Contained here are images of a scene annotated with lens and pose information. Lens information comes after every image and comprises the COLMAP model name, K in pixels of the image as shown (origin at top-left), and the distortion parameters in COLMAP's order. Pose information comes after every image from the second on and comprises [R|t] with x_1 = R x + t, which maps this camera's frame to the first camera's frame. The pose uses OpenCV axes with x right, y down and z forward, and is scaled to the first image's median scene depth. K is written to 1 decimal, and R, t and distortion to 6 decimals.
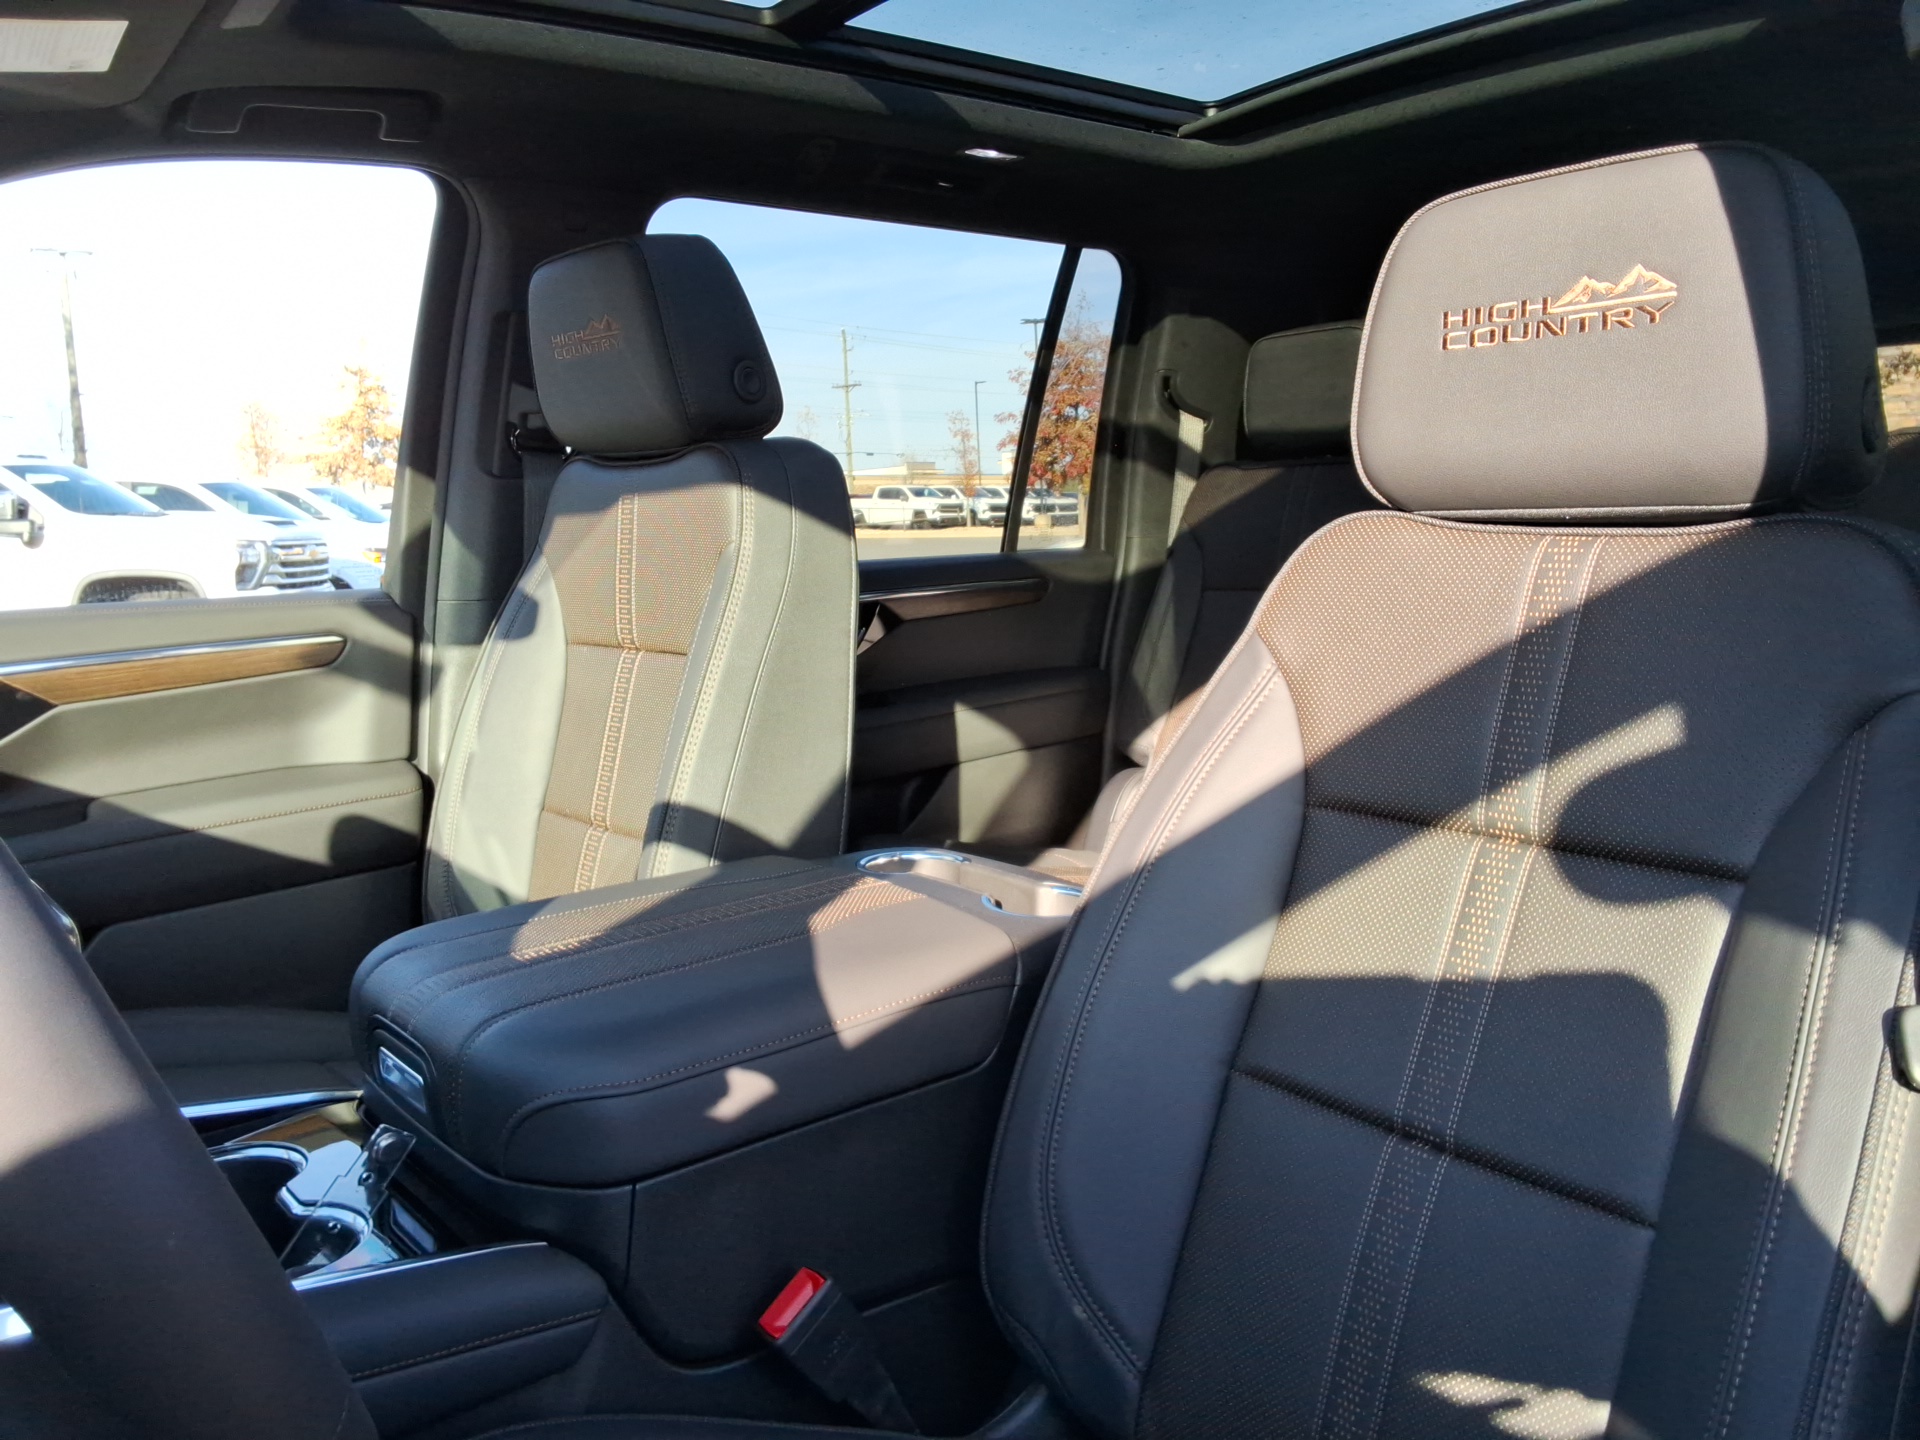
lens RADIAL K [[1539.6, 0, 977.7], [0, 1539.6, 695.5], [0, 0, 1]] dist [0.113357, -0.172763]
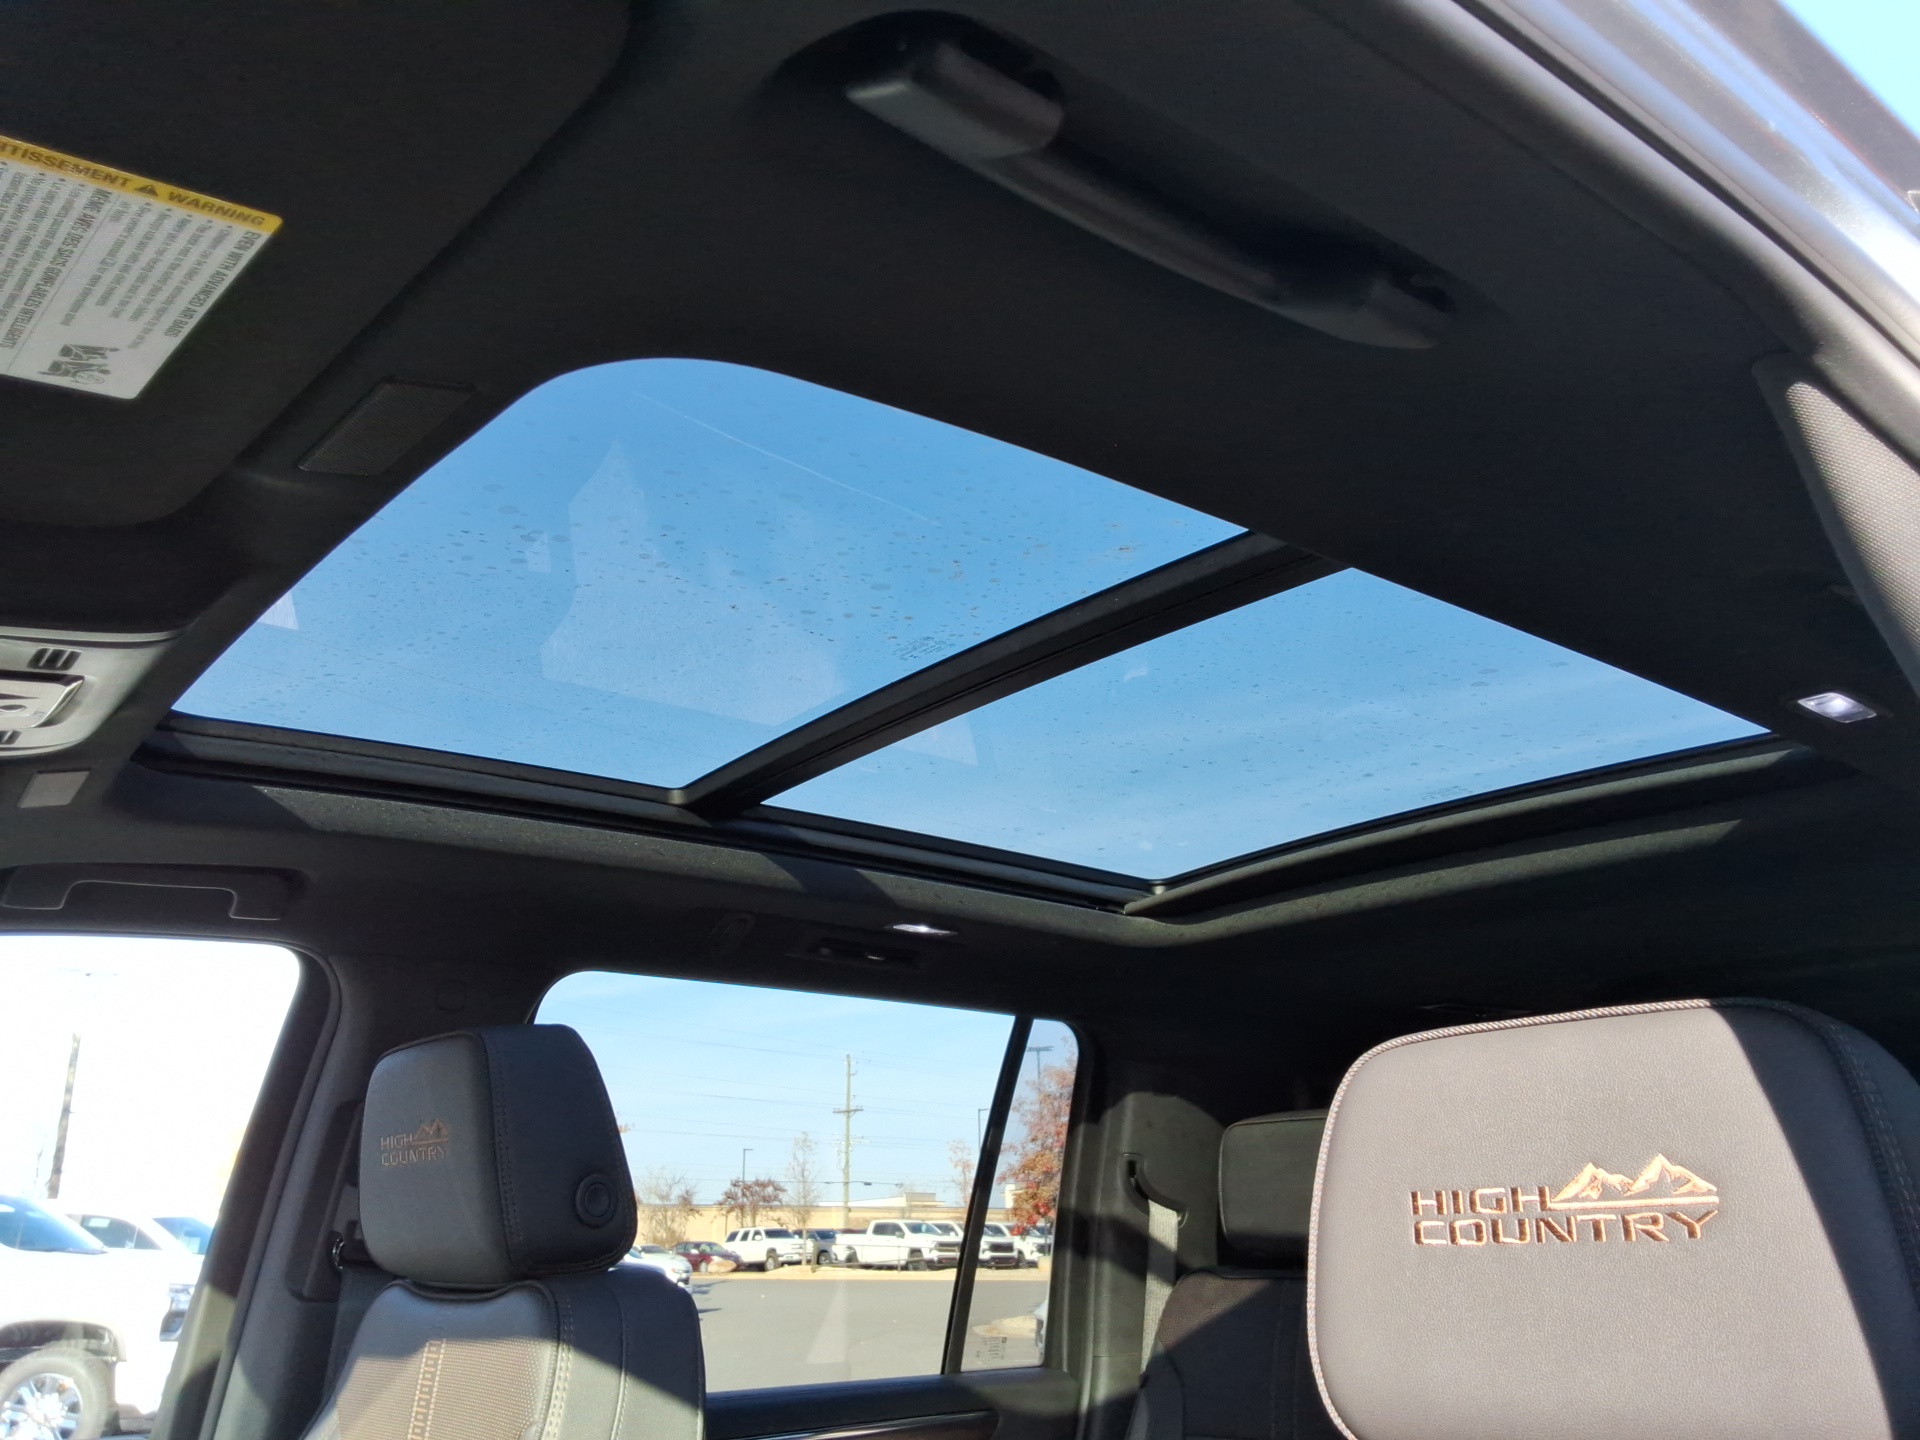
lens RADIAL K [[1539.6, 0, 977.7], [0, 1539.6, 695.5], [0, 0, 1]] dist [0.113357, -0.172763]
pose [[0.999836, 0.017084, -0.005971, 0.048227], [-0.017956, 0.895283, -0.445136, -0.065636], [-0.002259, 0.445170, 0.895443, 0.115430]]
